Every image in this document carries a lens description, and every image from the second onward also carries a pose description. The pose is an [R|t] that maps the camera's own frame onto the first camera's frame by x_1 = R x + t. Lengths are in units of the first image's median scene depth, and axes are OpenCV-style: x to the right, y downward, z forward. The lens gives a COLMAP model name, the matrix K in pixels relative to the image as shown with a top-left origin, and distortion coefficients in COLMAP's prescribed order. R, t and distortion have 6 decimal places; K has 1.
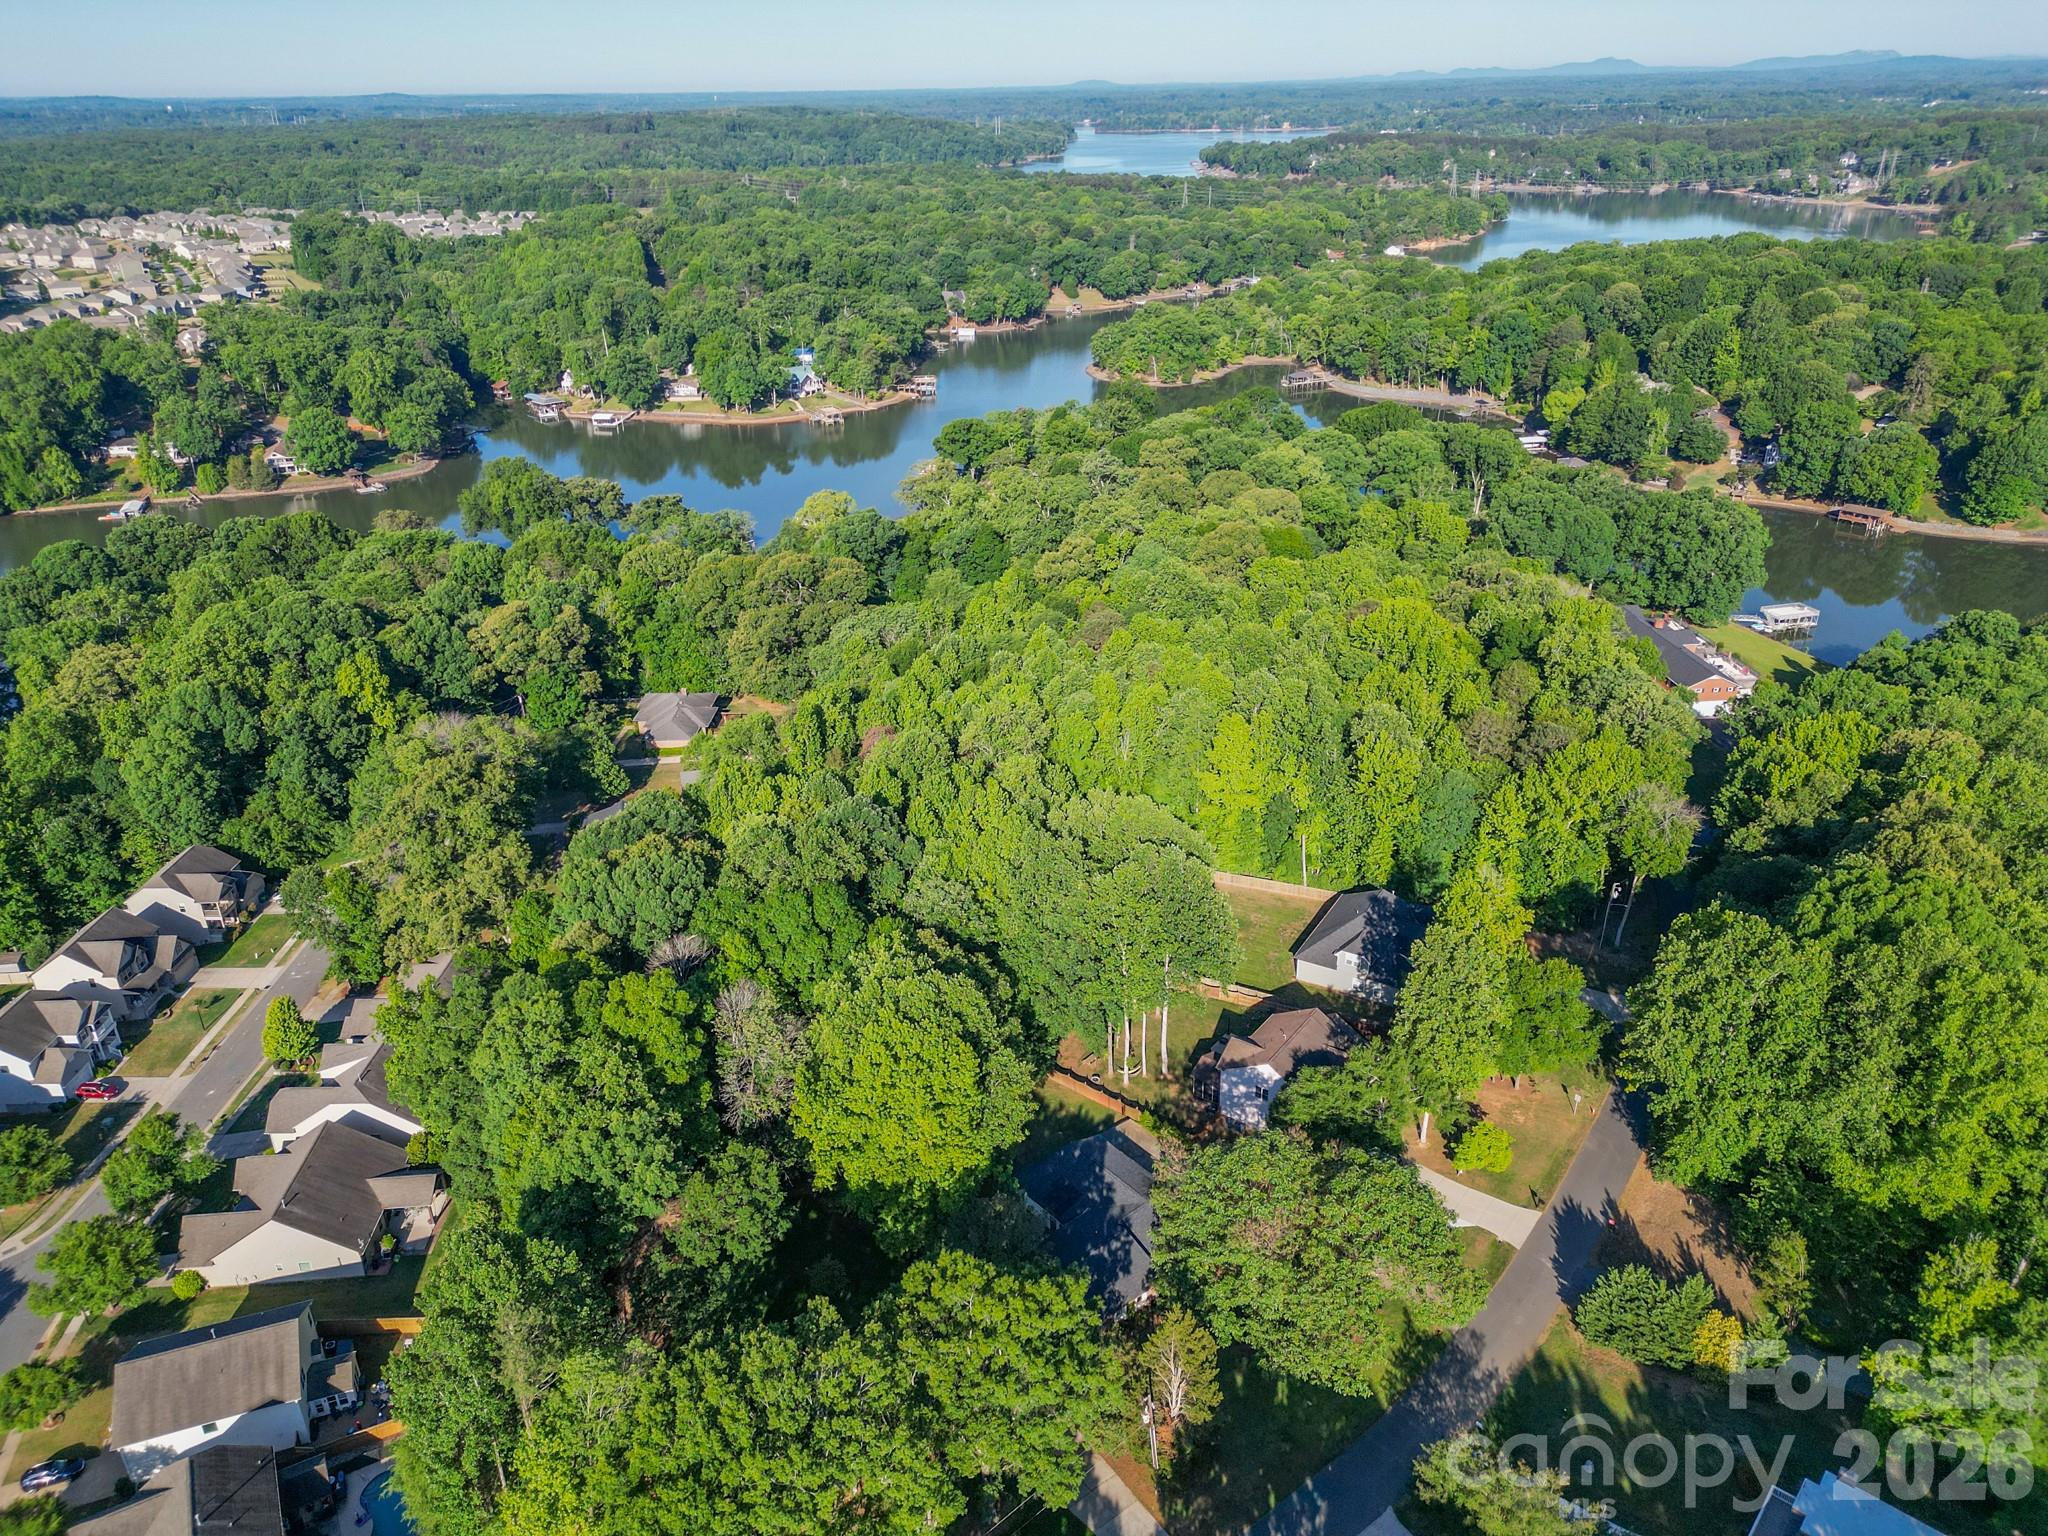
lens RADIAL K [[1419.2, 0, 1024.3], [0, 1419.2, 769.5], [0, 0, 1]] dist [0.058386, -0.042626]
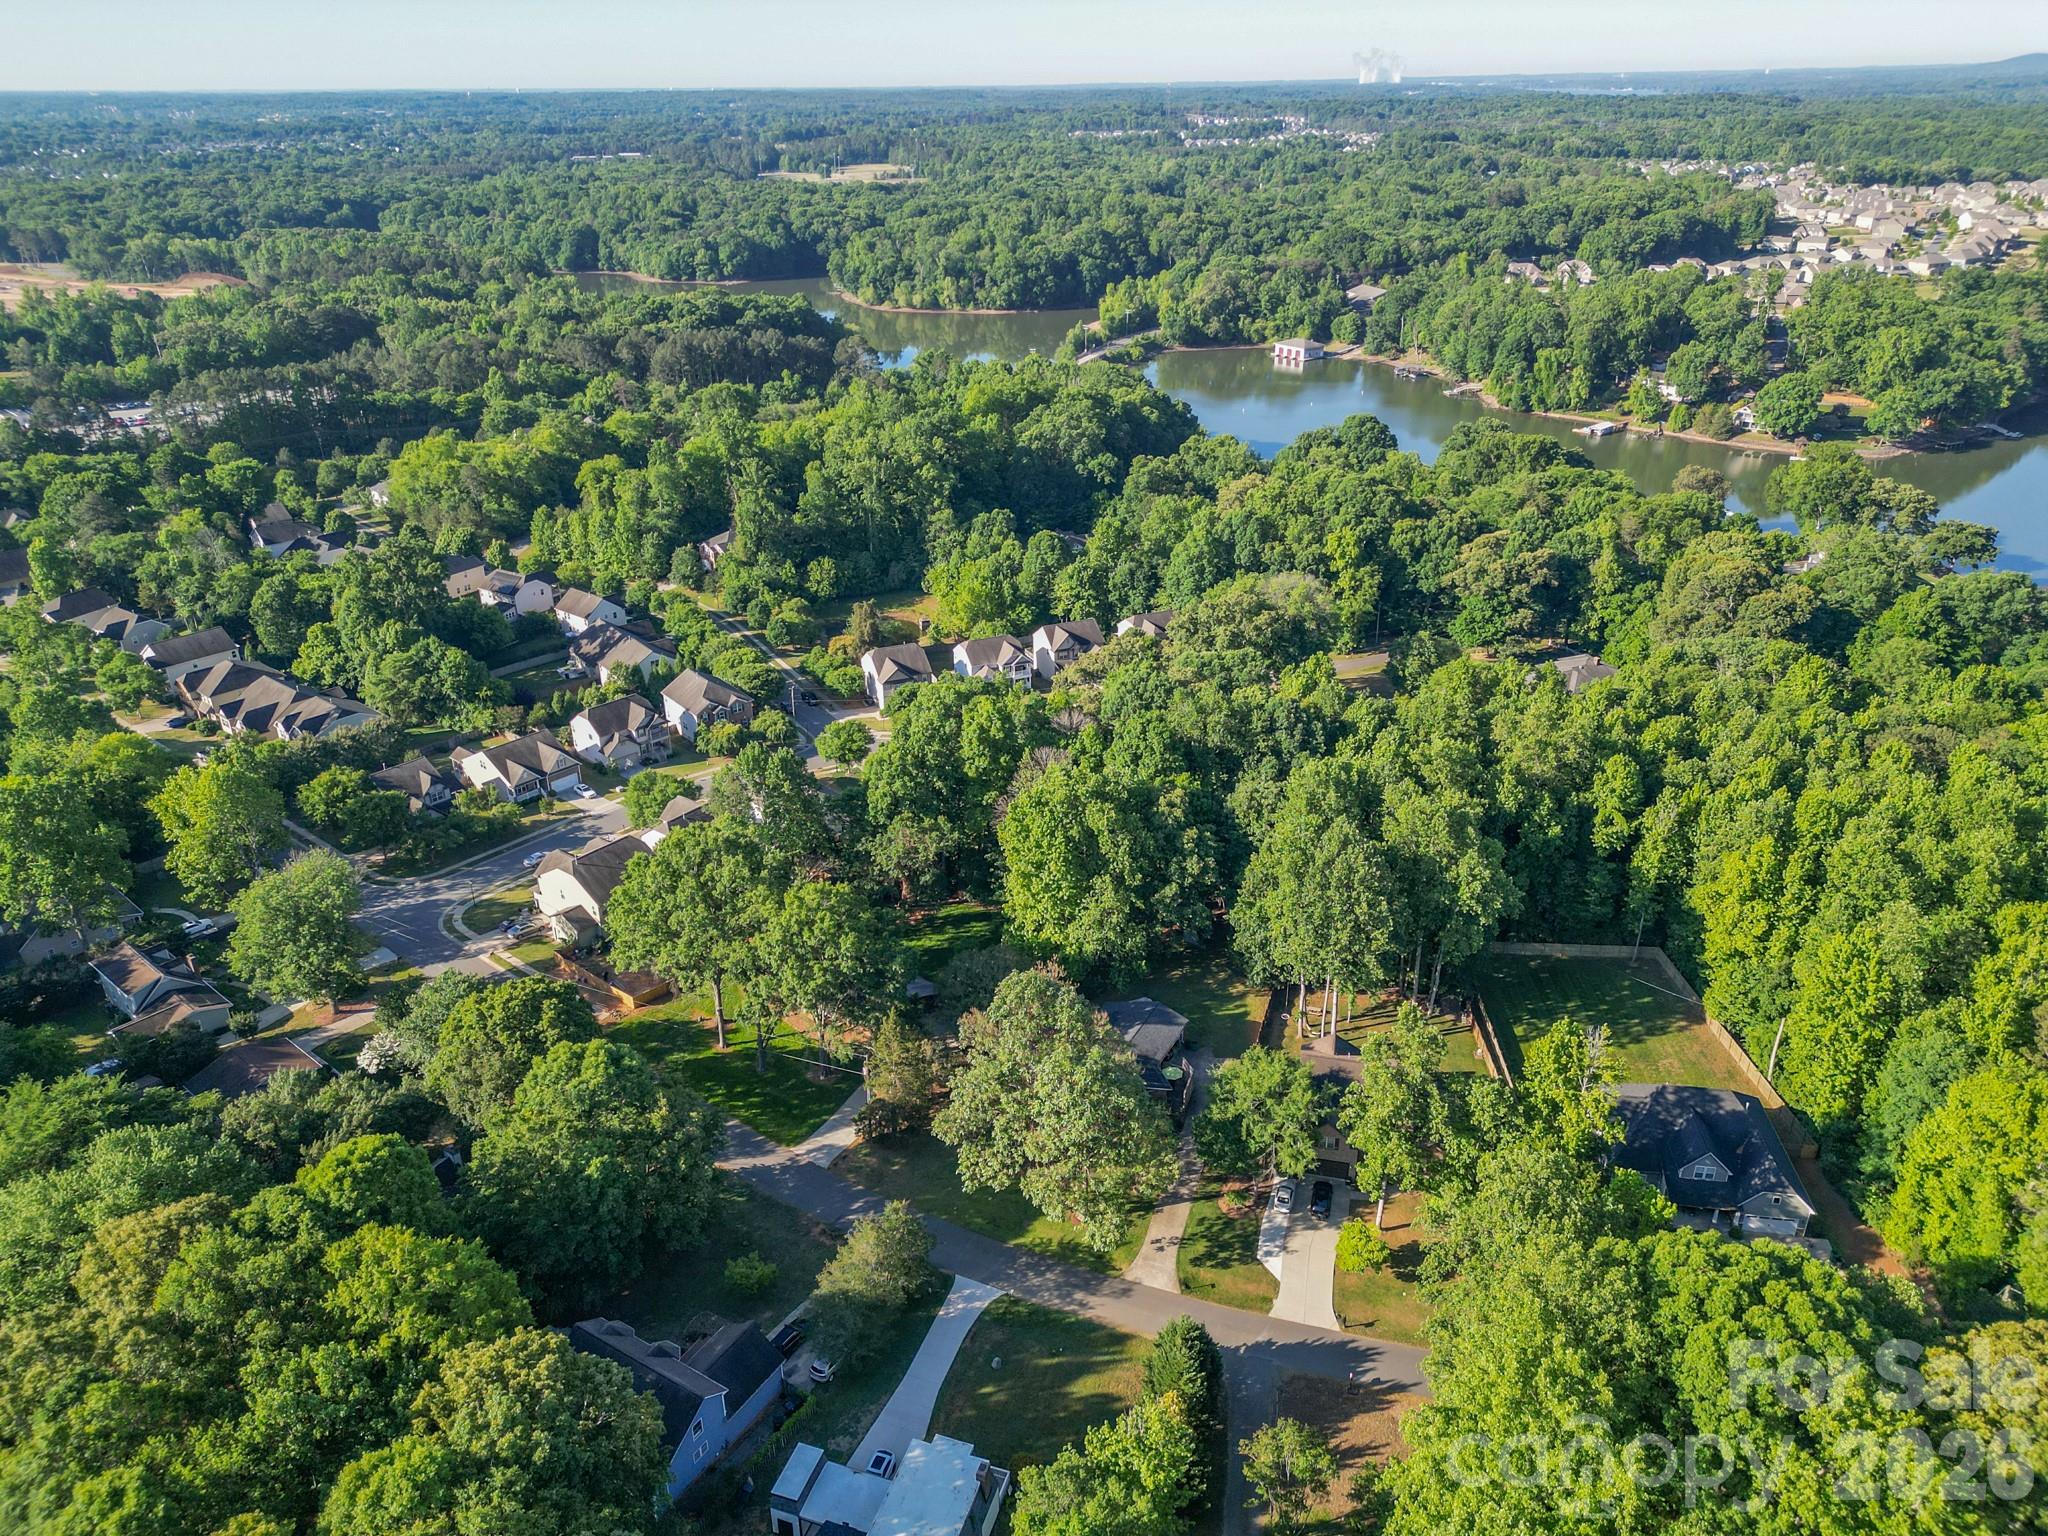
lens RADIAL K [[1419.2, 0, 1023.3], [0, 1419.2, 769.8], [0, 0, 1]] dist [0.058386, -0.042626]
pose [[0.383829, 0.407985, -0.828386, 0.484031], [-0.390126, 0.884752, 0.254982, -0.086920], [0.836945, 0.225305, 0.498759, 0.161278]]
